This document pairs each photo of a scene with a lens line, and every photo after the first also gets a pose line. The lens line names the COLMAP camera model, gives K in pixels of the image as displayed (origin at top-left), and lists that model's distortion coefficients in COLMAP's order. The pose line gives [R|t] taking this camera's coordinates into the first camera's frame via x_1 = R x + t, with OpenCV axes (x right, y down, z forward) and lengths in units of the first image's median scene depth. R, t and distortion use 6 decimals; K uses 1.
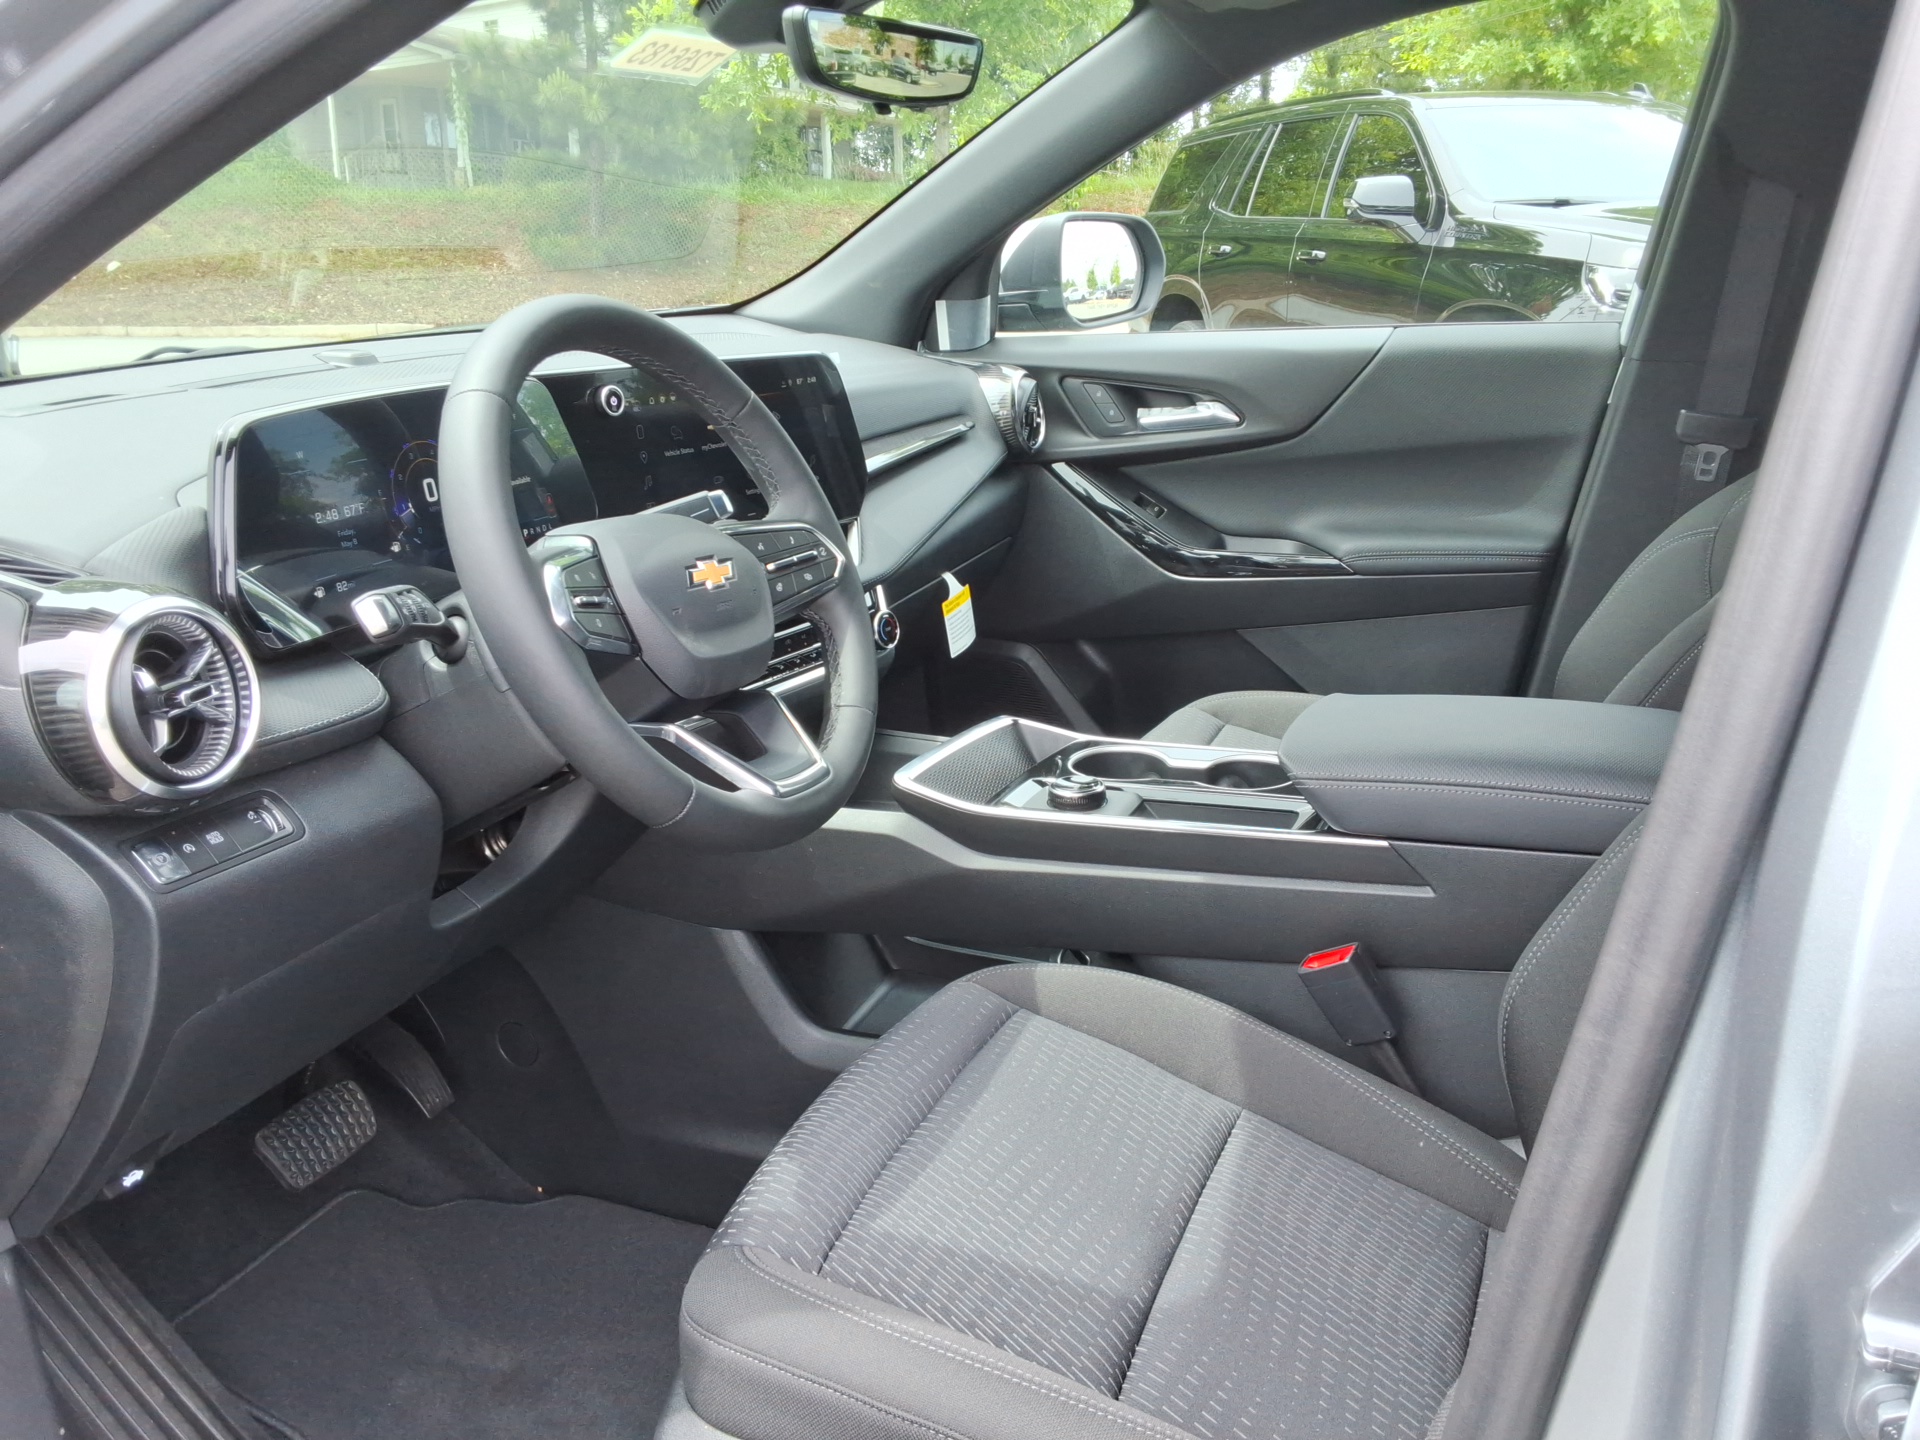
lens RADIAL K [[1542.7, 0, 969.7], [0, 1542.7, 709.3], [0, 0, 1]] dist [0.104278, -0.150795]
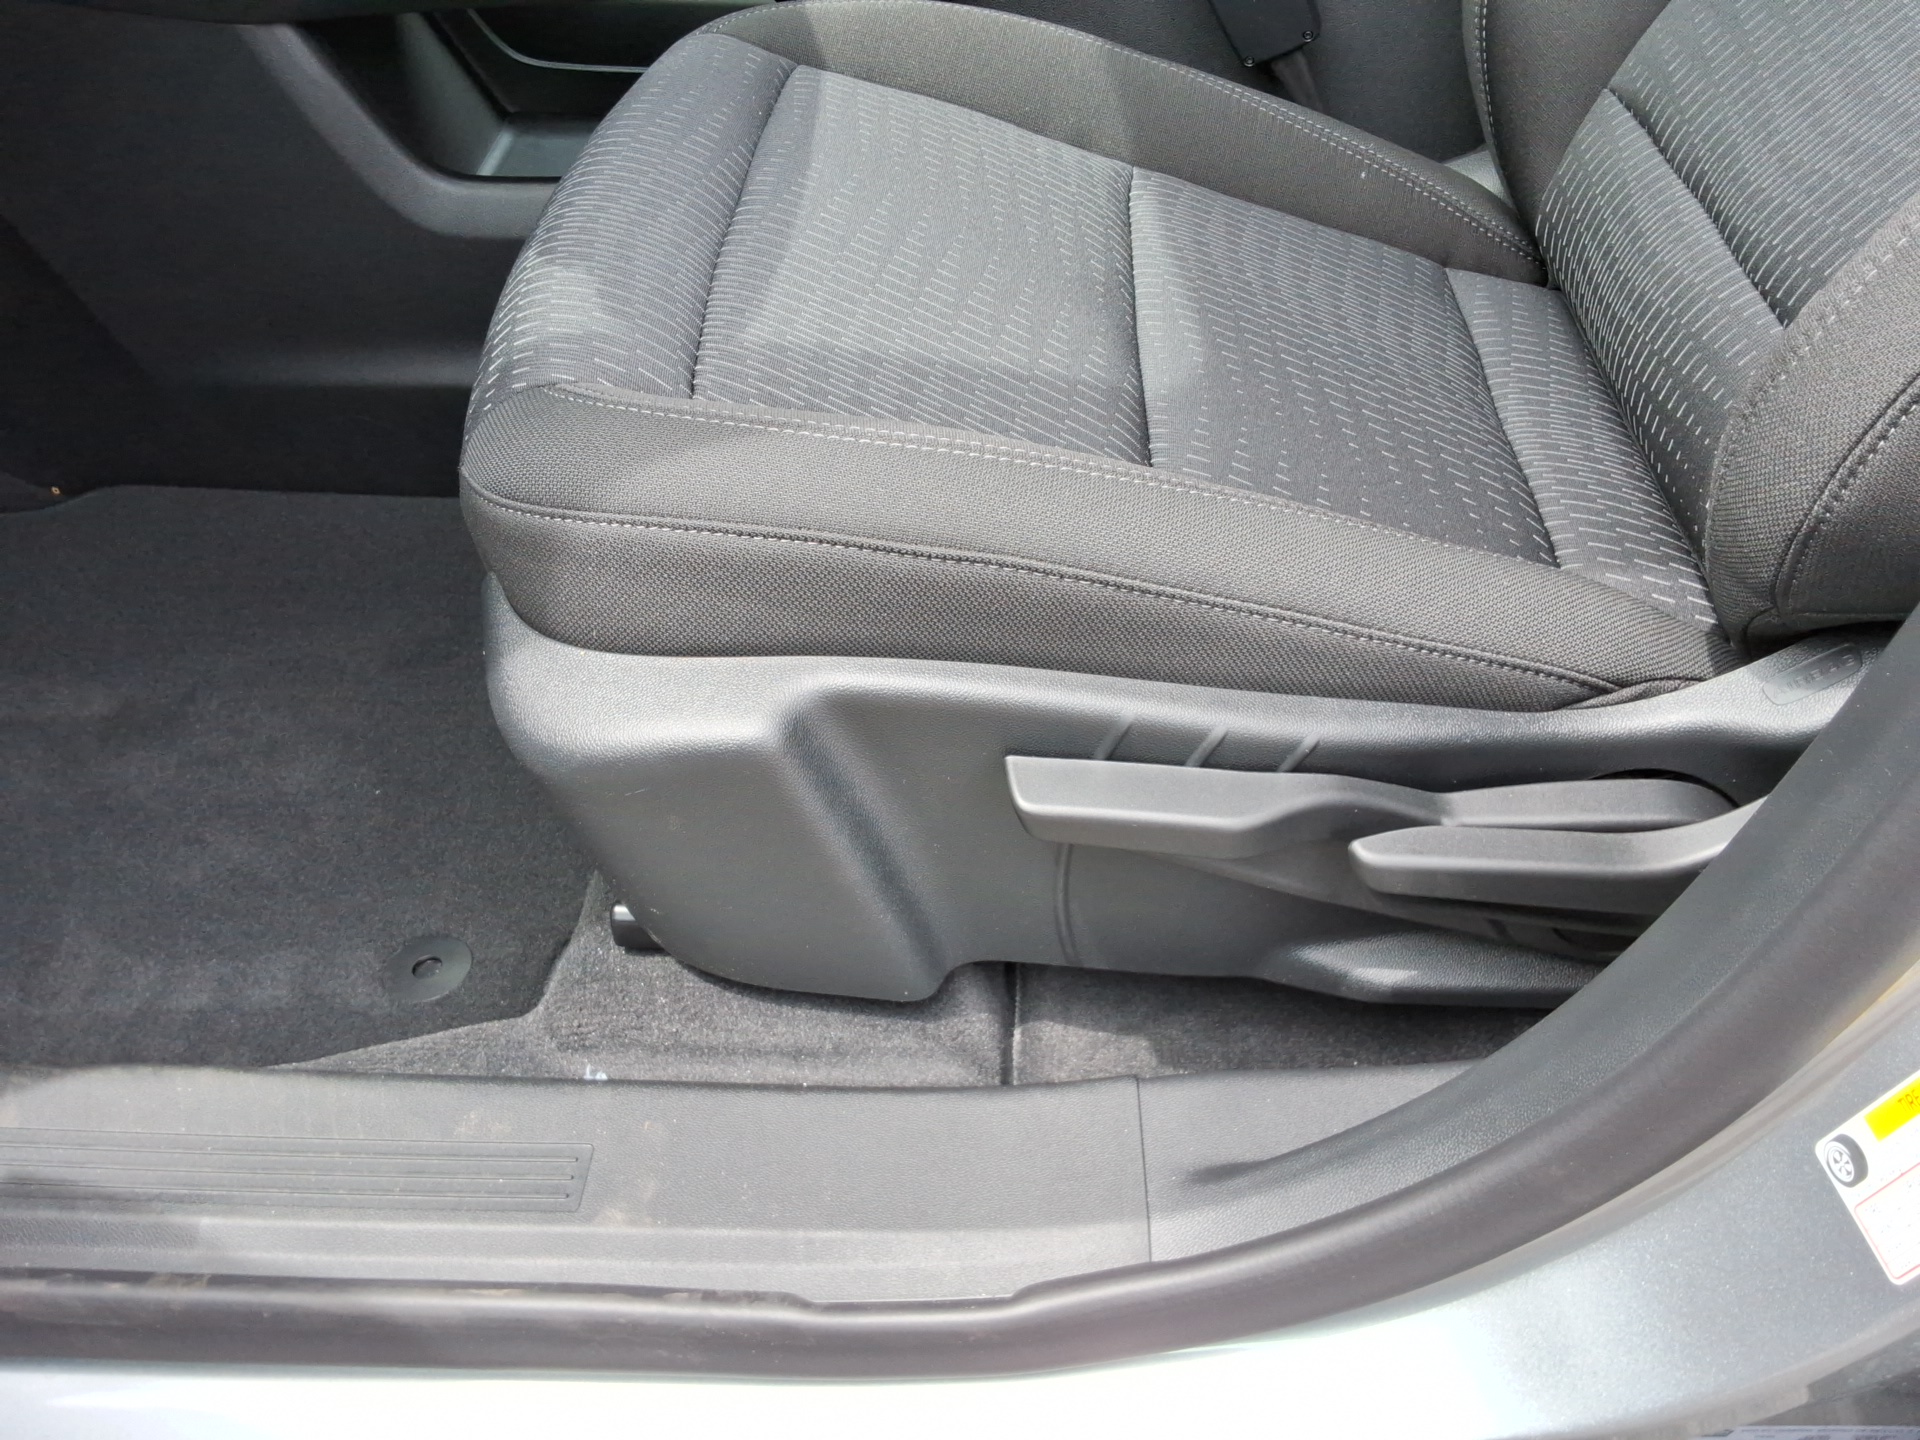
lens RADIAL K [[1542.7, 0, 969.7], [0, 1542.7, 709.3], [0, 0, 1]] dist [0.104278, -0.150795]
pose [[0.934507, -0.207470, 0.289227, -0.156615], [0.069061, 0.902806, 0.424467, 0.170525], [-0.349180, -0.376693, 0.858007, 0.306408]]
